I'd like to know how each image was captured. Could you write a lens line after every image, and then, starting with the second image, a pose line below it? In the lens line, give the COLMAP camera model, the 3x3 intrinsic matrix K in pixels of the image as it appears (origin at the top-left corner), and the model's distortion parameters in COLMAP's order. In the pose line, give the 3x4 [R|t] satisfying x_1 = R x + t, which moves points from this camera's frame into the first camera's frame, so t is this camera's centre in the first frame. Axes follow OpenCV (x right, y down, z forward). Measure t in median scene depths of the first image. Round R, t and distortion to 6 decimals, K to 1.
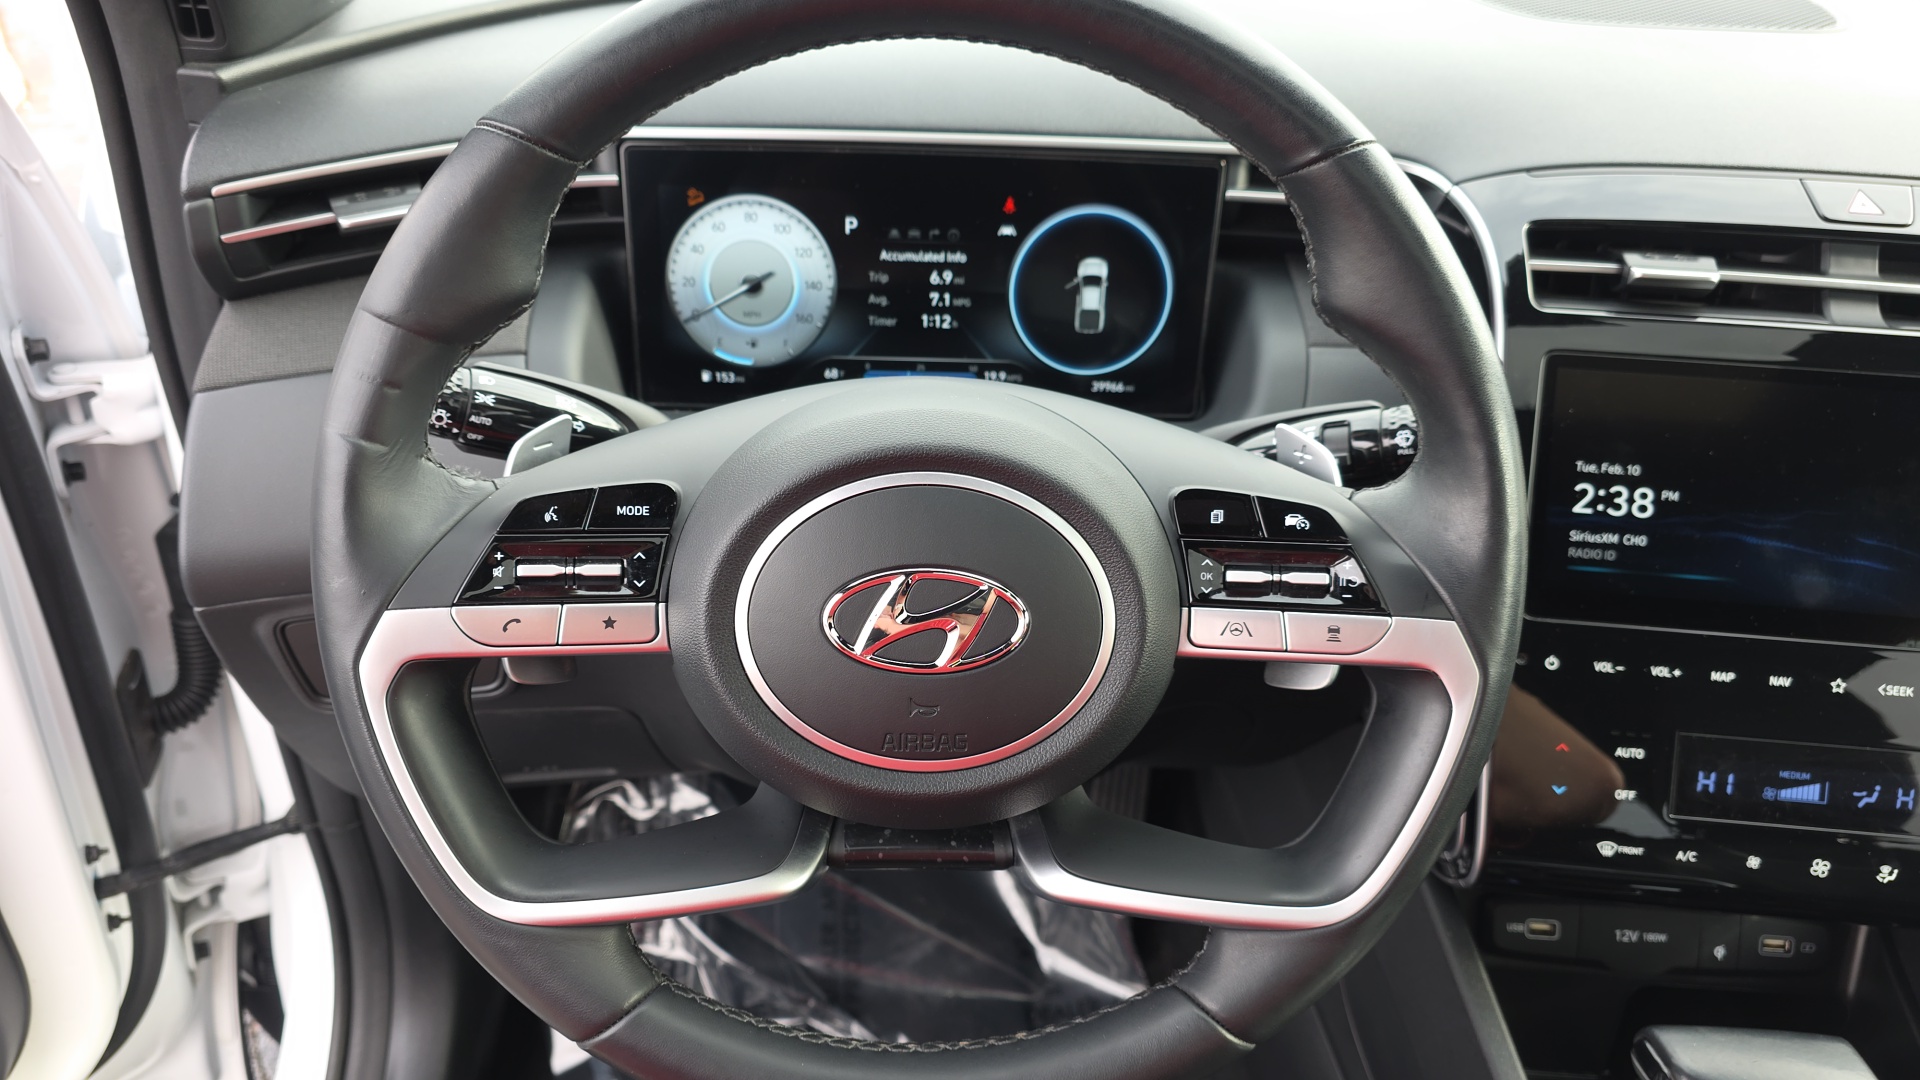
lens RADIAL K [[1303.9, 0, 948.5], [0, 1303.9, 548.1], [0, 0, 1]] dist [0.056081, -0.060865]
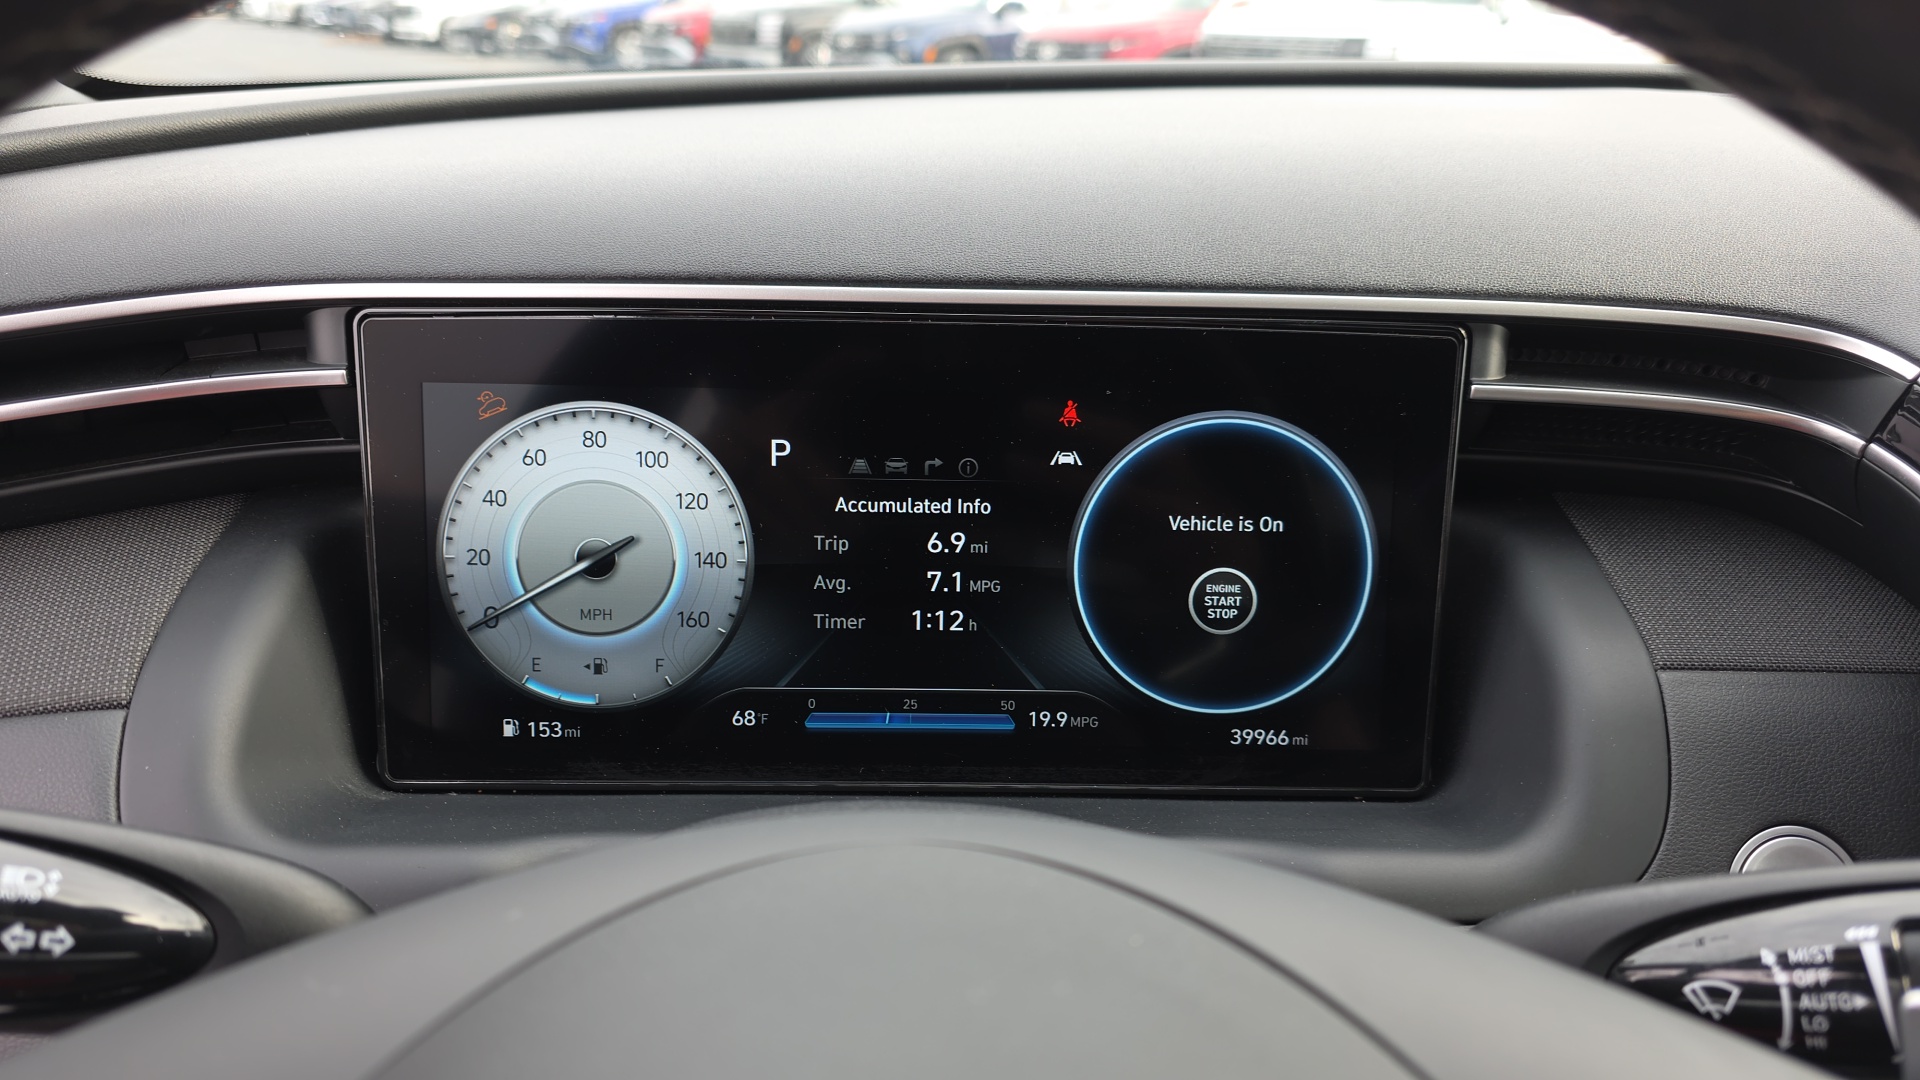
lens RADIAL K [[1283.9, 0, 972.4], [0, 1283.9, 564.1], [0, 0, 1]] dist [0.066798, -0.093183]
pose [[0.999908, -0.011546, -0.007053, 0.010043], [0.010234, 0.986421, -0.163916, -0.121907], [0.008850, 0.163828, 0.986449, 0.522783]]
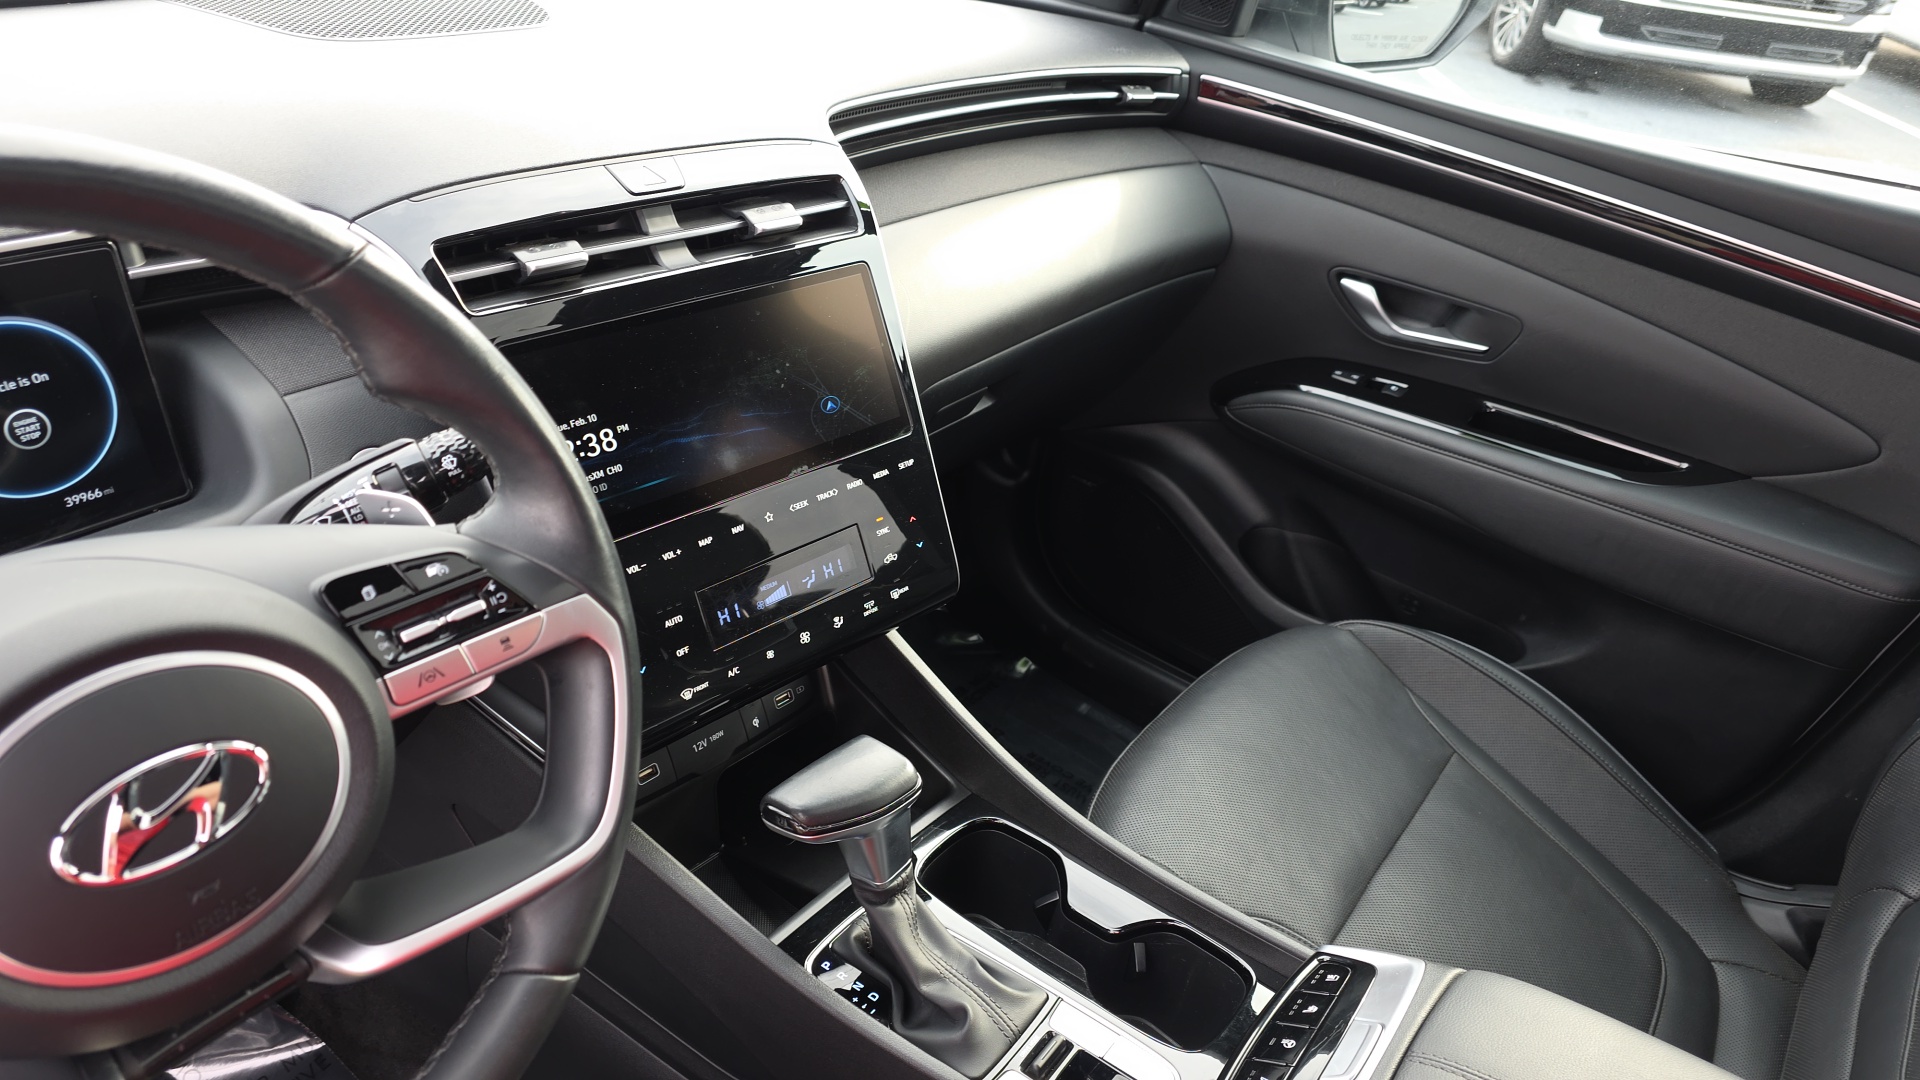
lens RADIAL K [[1283.9, 0, 972.4], [0, 1283.9, 564.1], [0, 0, 1]] dist [0.066798, -0.093183]
pose [[0.595143, -0.391783, 0.701649, -0.188246], [0.324947, 0.915871, 0.235777, -0.104058], [-0.734993, 0.087678, 0.672382, -0.091970]]
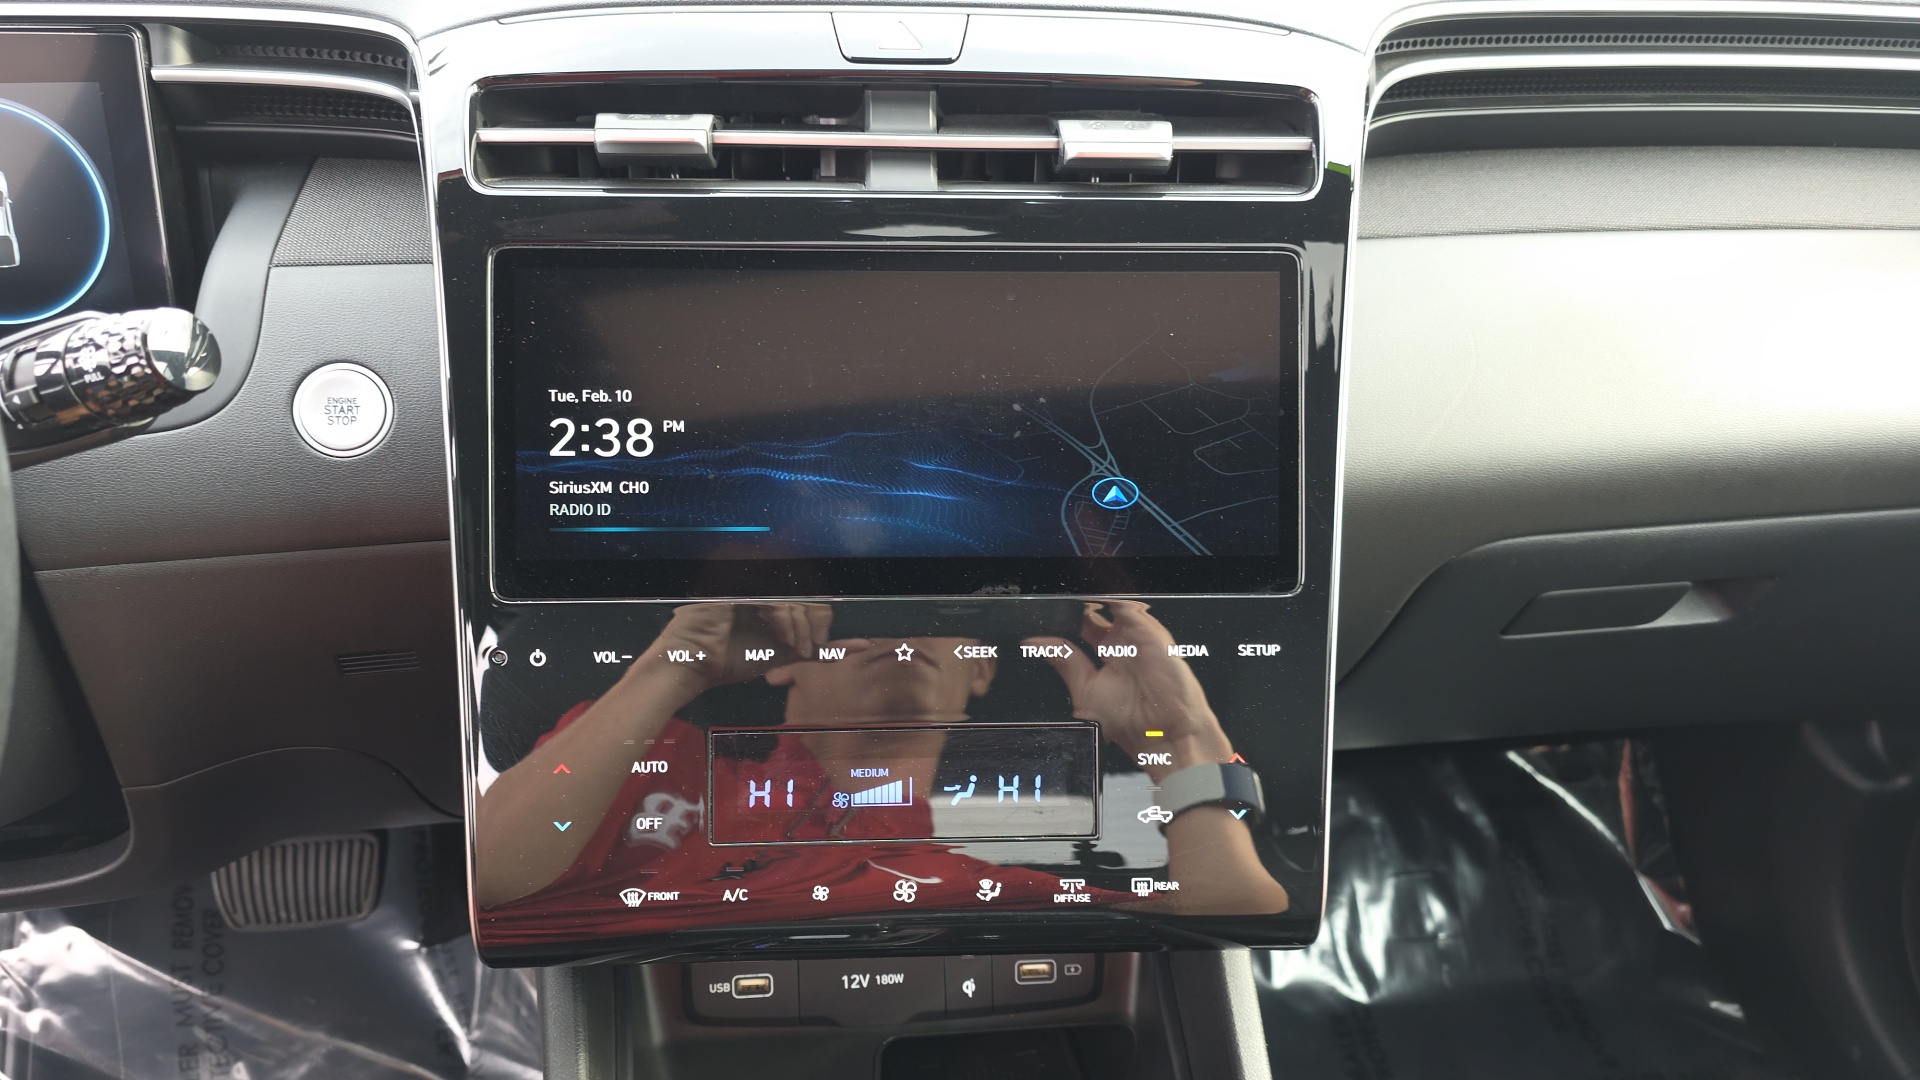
lens RADIAL K [[1295.3, 0, 960.0], [0, 1295.3, 540.0], [0, 0, 1]] dist [0.050797, -0.074661]
pose [[0.988867, -0.081014, 0.124818, 0.608684], [0.084088, 0.996267, -0.019549, 0.054714], [-0.122768, 0.029827, 0.991987, 0.232367]]
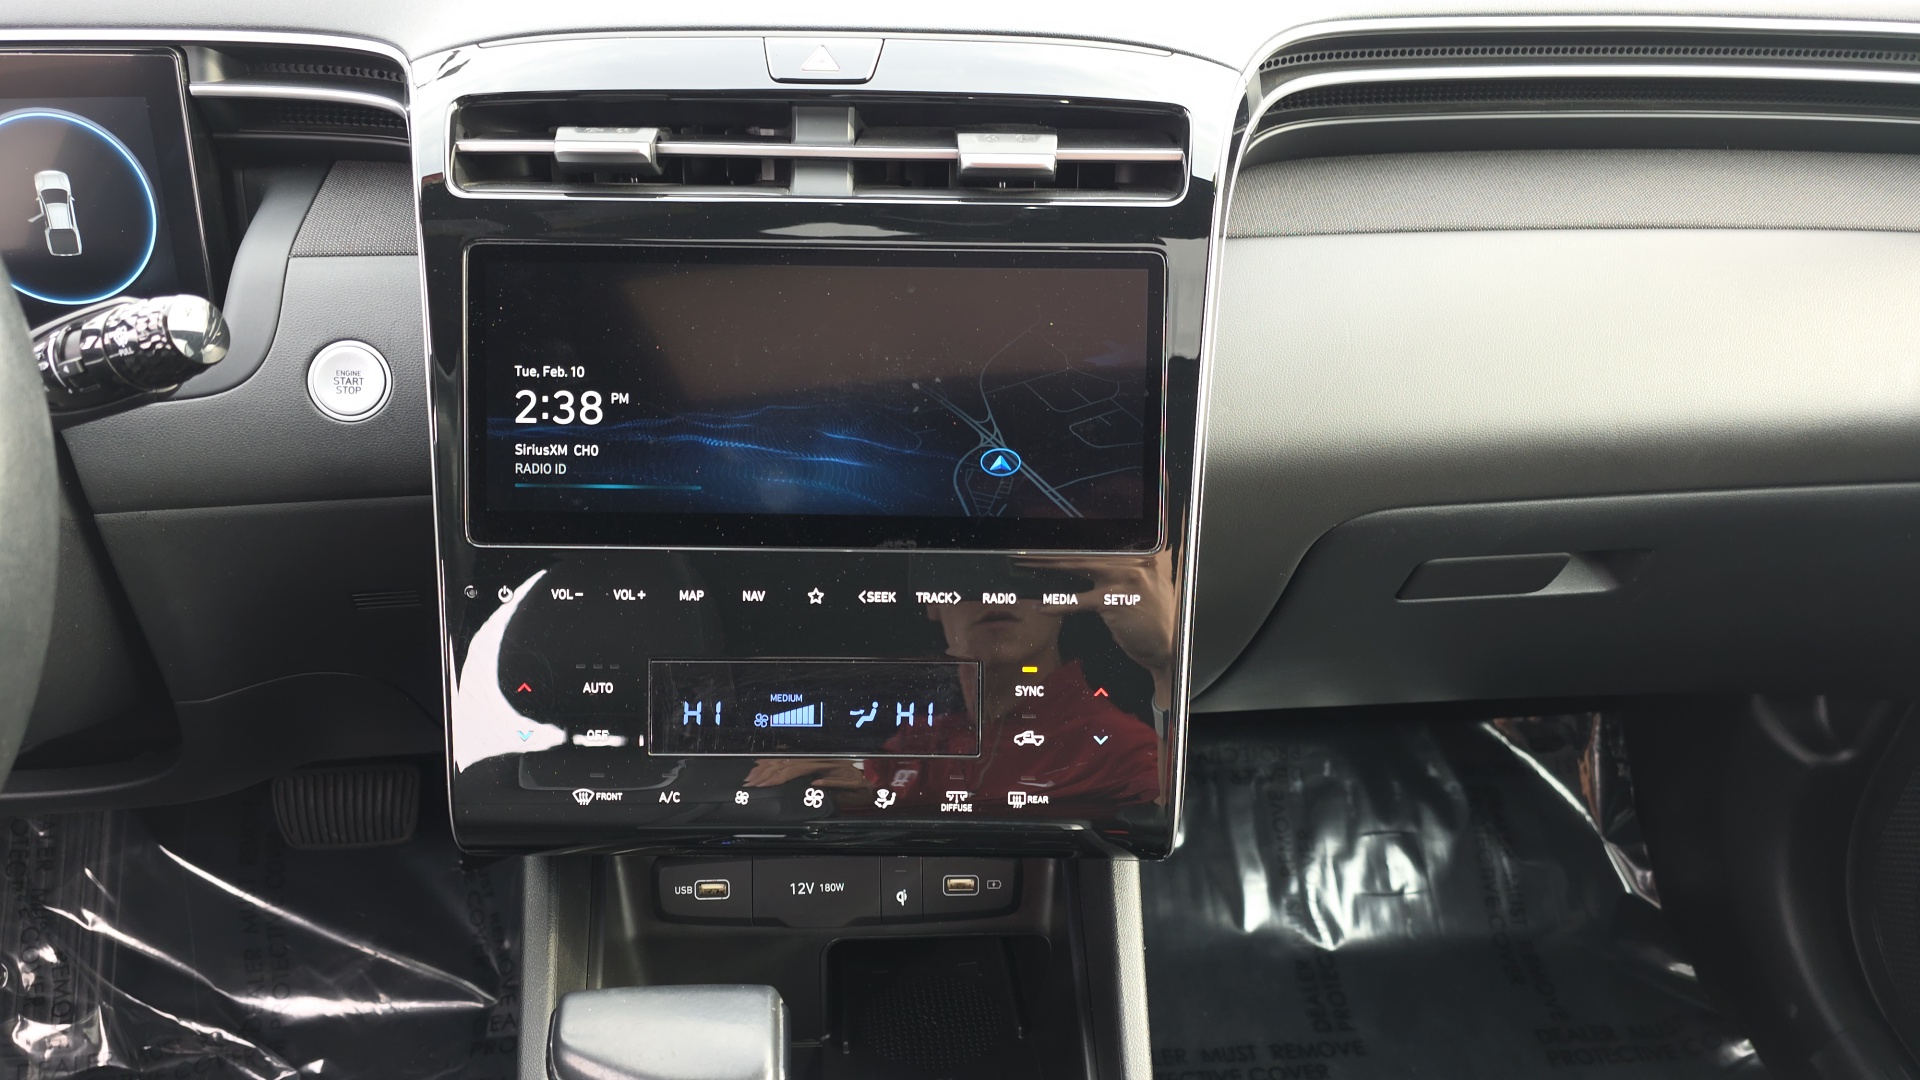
lens RADIAL K [[1283.9, 0, 972.4], [0, 1283.9, 564.1], [0, 0, 1]] dist [0.066798, -0.093183]
pose [[0.994914, -0.067809, 0.074489, 0.708202], [0.067188, 0.997682, 0.010823, 0.078836], [-0.075051, -0.005764, 0.997163, 0.106795]]
